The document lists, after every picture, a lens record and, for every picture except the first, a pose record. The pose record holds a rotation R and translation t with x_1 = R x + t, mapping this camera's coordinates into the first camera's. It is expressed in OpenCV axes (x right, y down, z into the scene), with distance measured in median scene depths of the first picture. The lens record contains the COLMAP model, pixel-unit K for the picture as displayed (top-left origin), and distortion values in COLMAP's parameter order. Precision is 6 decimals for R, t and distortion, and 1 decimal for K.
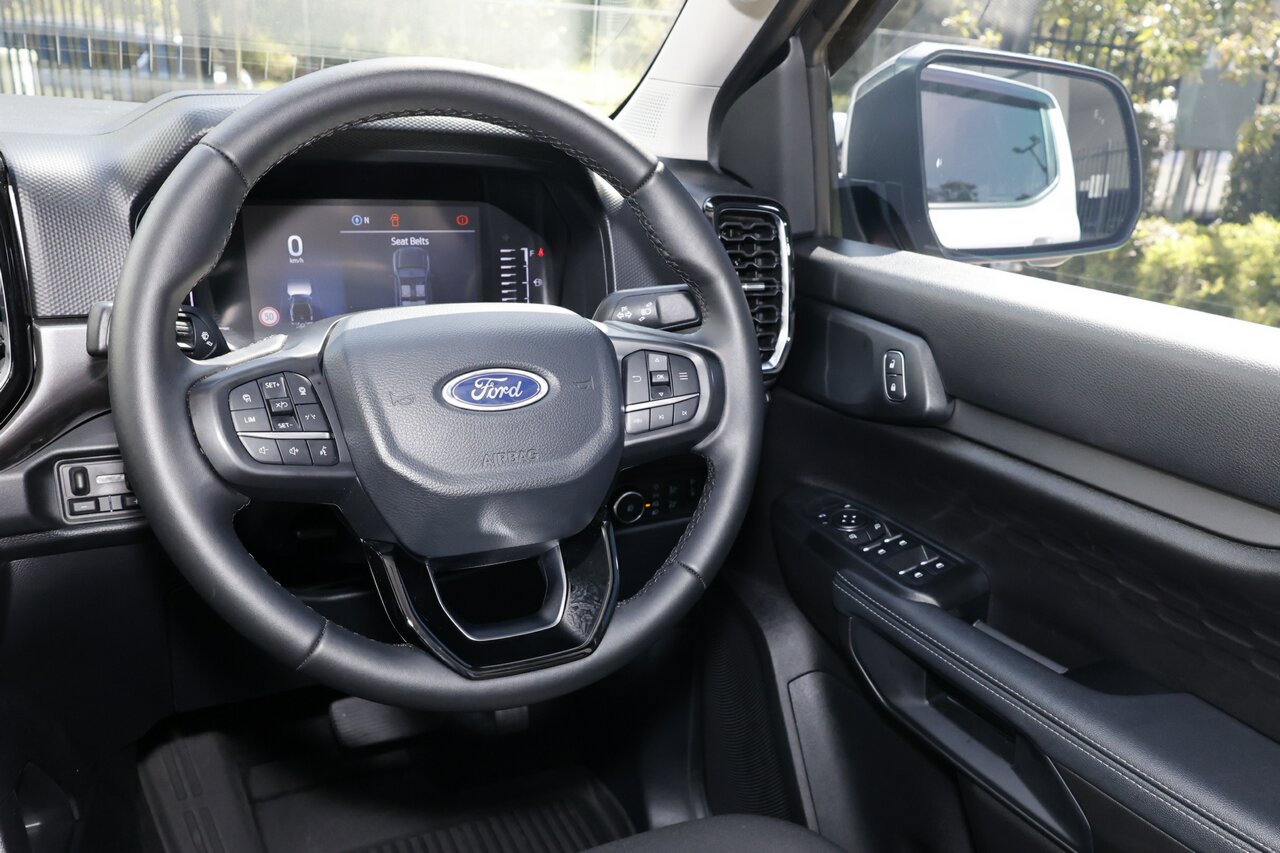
lens RADIAL K [[904.4, 0, 637.4], [0, 904.4, 413.6], [0, 0, 1]] dist [-0.007594, -0.001123]
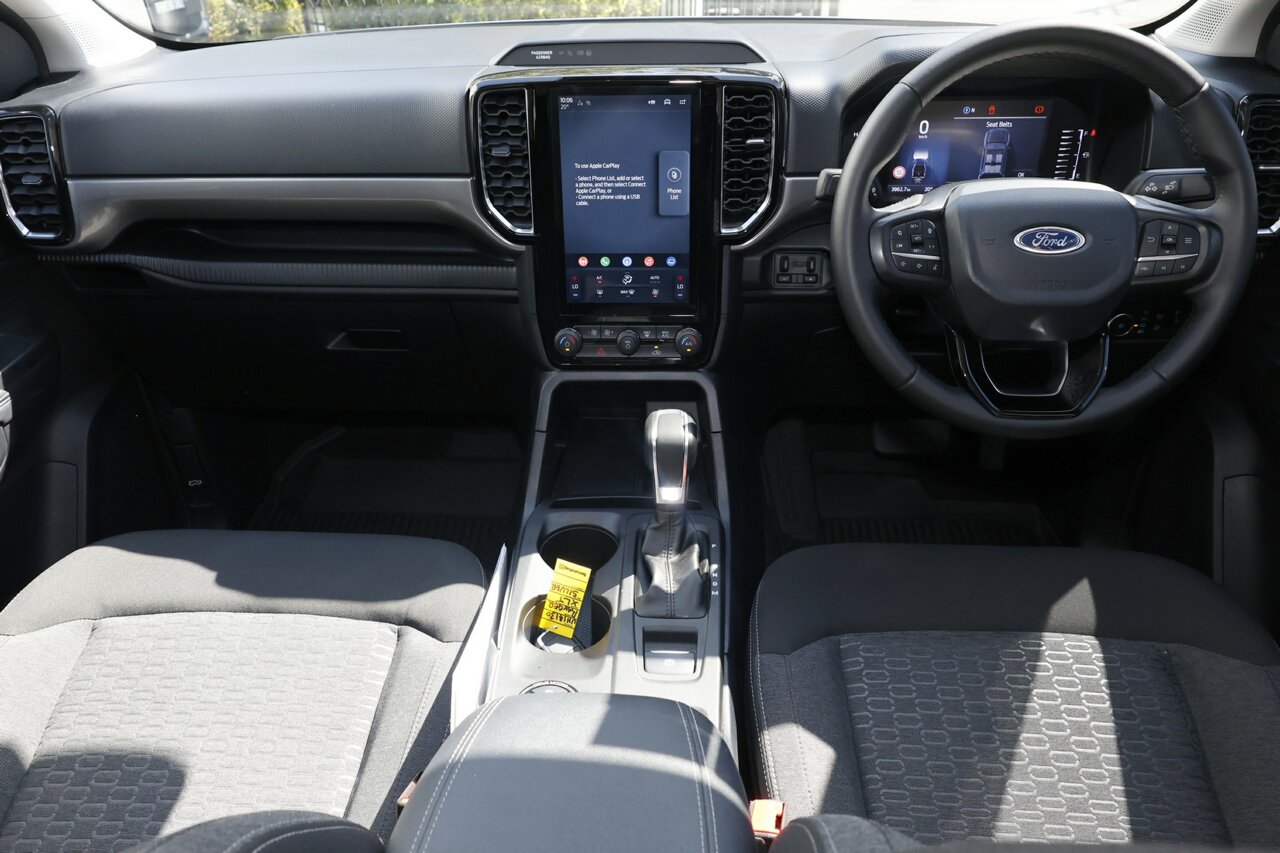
lens RADIAL K [[904.4, 0, 637.4], [0, 904.4, 413.6], [0, 0, 1]] dist [-0.007594, -0.001123]
pose [[0.879939, 0.198909, -0.431442, -0.045177], [-0.084879, 0.959344, 0.269176, -0.089323], [0.467443, -0.200238, 0.861047, -0.664129]]
